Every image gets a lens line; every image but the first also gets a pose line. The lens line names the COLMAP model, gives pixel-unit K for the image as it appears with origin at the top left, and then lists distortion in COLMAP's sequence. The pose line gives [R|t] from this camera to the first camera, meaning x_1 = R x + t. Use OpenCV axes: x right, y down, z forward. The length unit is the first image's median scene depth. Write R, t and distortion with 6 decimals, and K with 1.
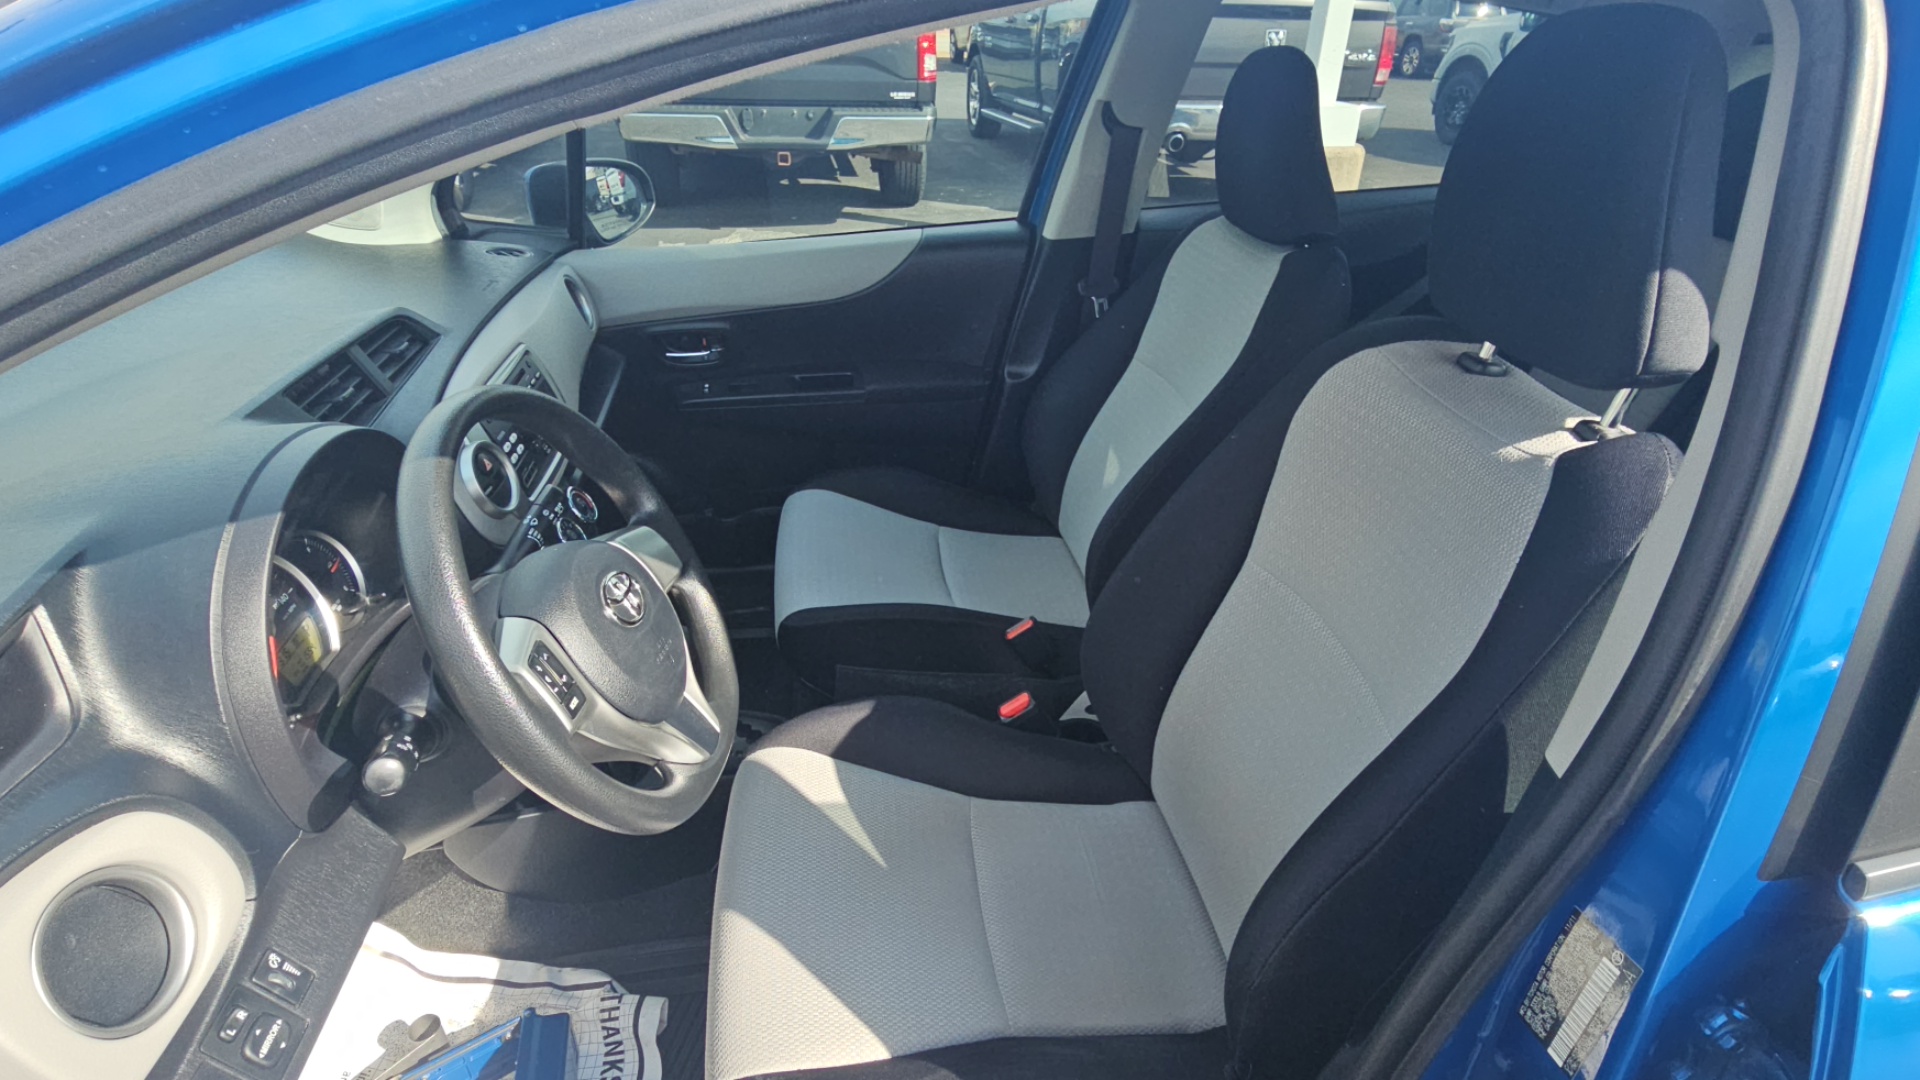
lens RADIAL K [[946.3, 0, 979.8], [0, 946.3, 552.2], [0, 0, 1]] dist [0.007688, -0.005573]
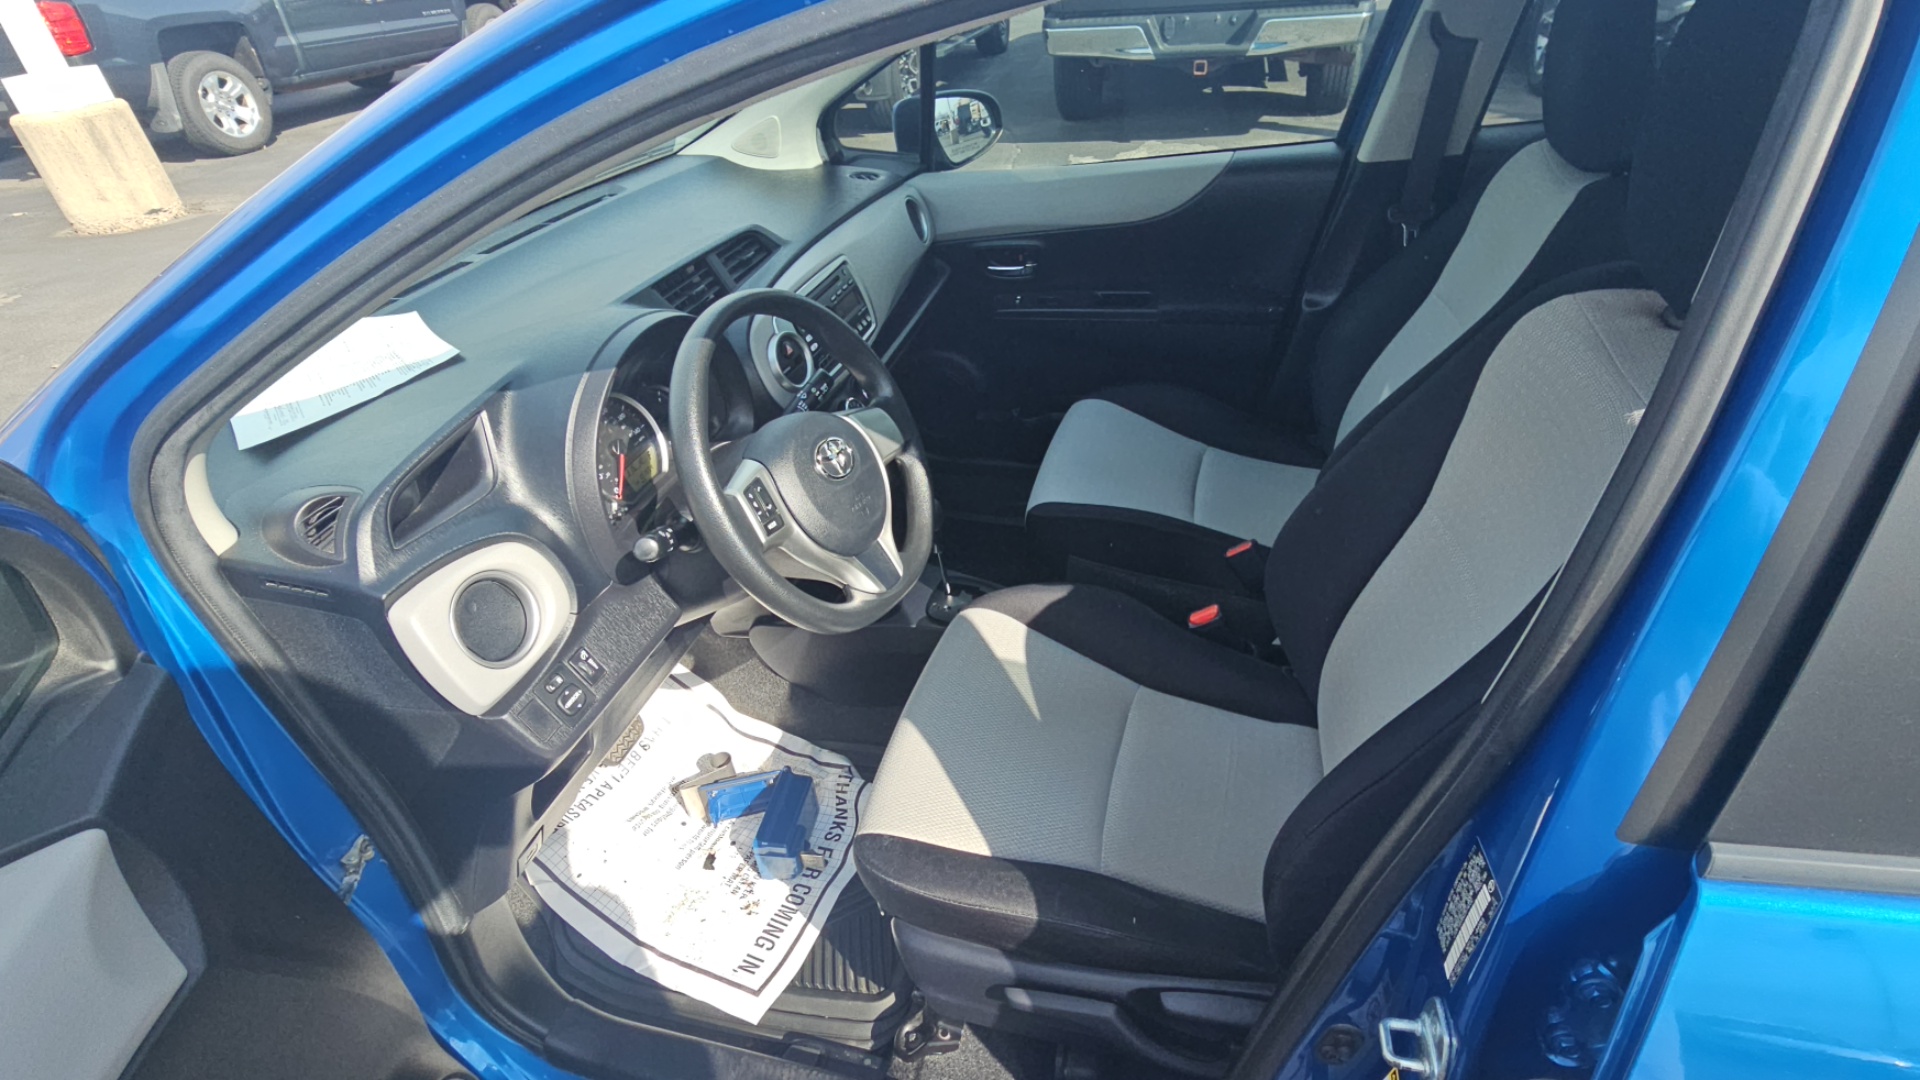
lens RADIAL K [[946.3, 0, 985.5], [0, 946.3, 552.3], [0, 0, 1]] dist [0.007688, -0.005573]
pose [[0.909385, 0.157447, -0.385006, 0.226962], [-0.124007, 0.986124, 0.110368, 0.003967], [0.397041, -0.052624, 0.916291, -0.084630]]
